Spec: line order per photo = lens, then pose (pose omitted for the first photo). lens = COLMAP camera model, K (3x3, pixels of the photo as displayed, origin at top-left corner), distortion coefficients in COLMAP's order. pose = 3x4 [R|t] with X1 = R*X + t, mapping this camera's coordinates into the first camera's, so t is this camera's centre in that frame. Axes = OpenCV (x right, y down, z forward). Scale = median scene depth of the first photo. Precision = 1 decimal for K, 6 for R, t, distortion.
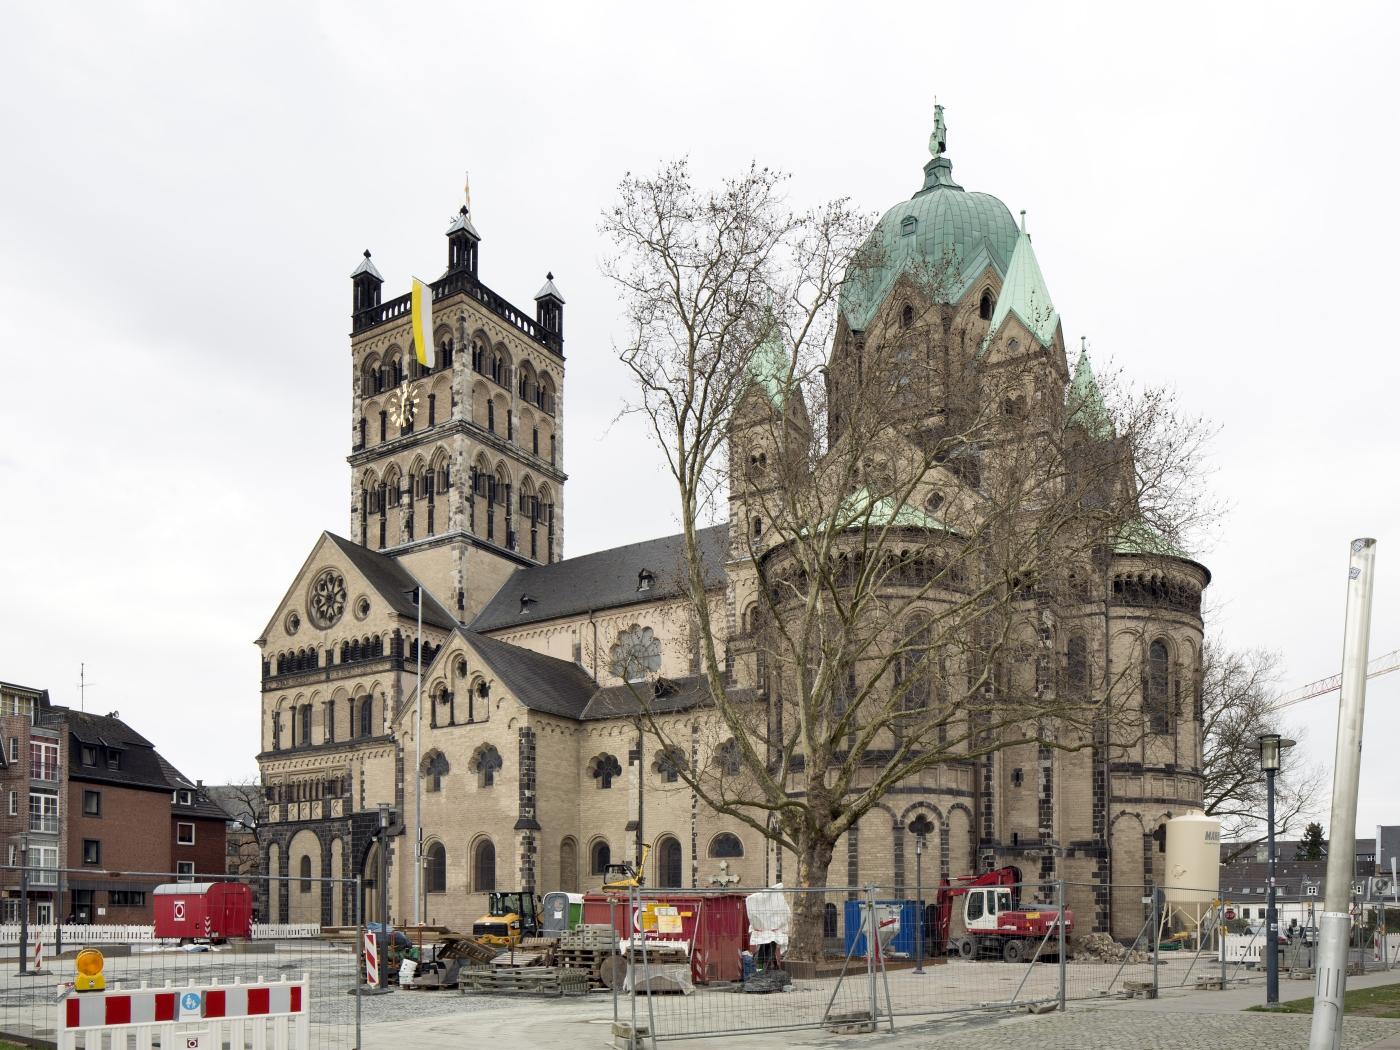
lens RADIAL K [[2561.1, 0, 700.0], [0, 2561.1, 525.0], [0, 0, 1]] dist [0.000957, 0.443425]
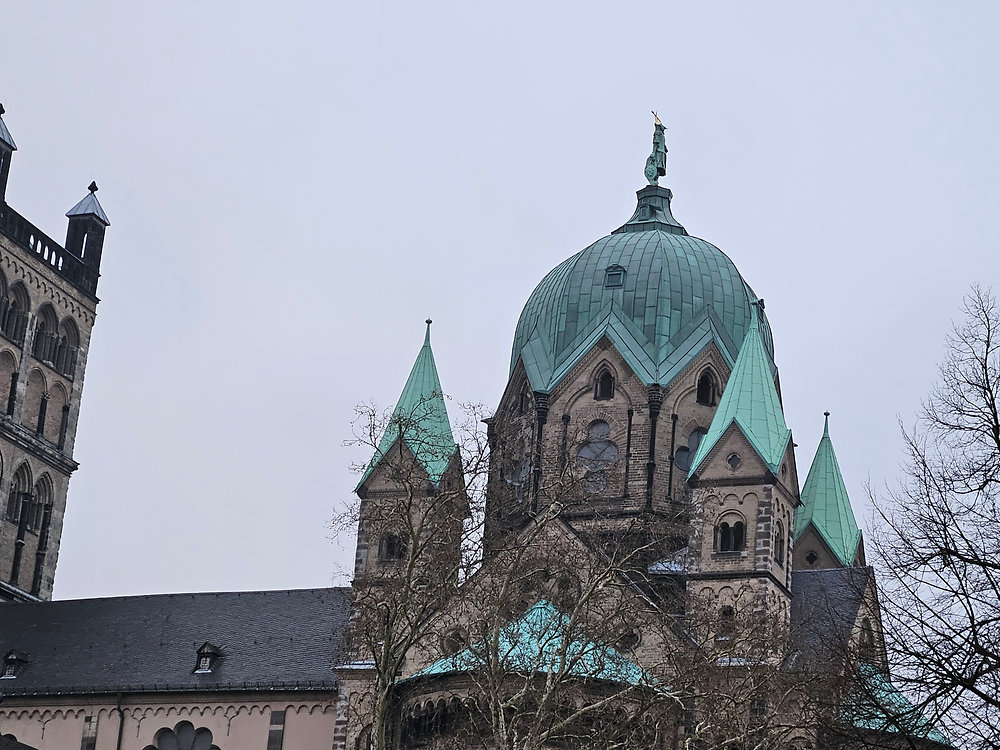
lens RADIAL K [[1829.4, 0, 500.0], [0, 1829.4, 375.0], [0, 0, 1]] dist [0.000957, 0.443425]
pose [[0.996482, 0.082807, -0.012917, 0.063627], [-0.083438, 0.965755, -0.245673, 0.067288], [-0.007868, 0.245886, 0.969267, 0.513789]]
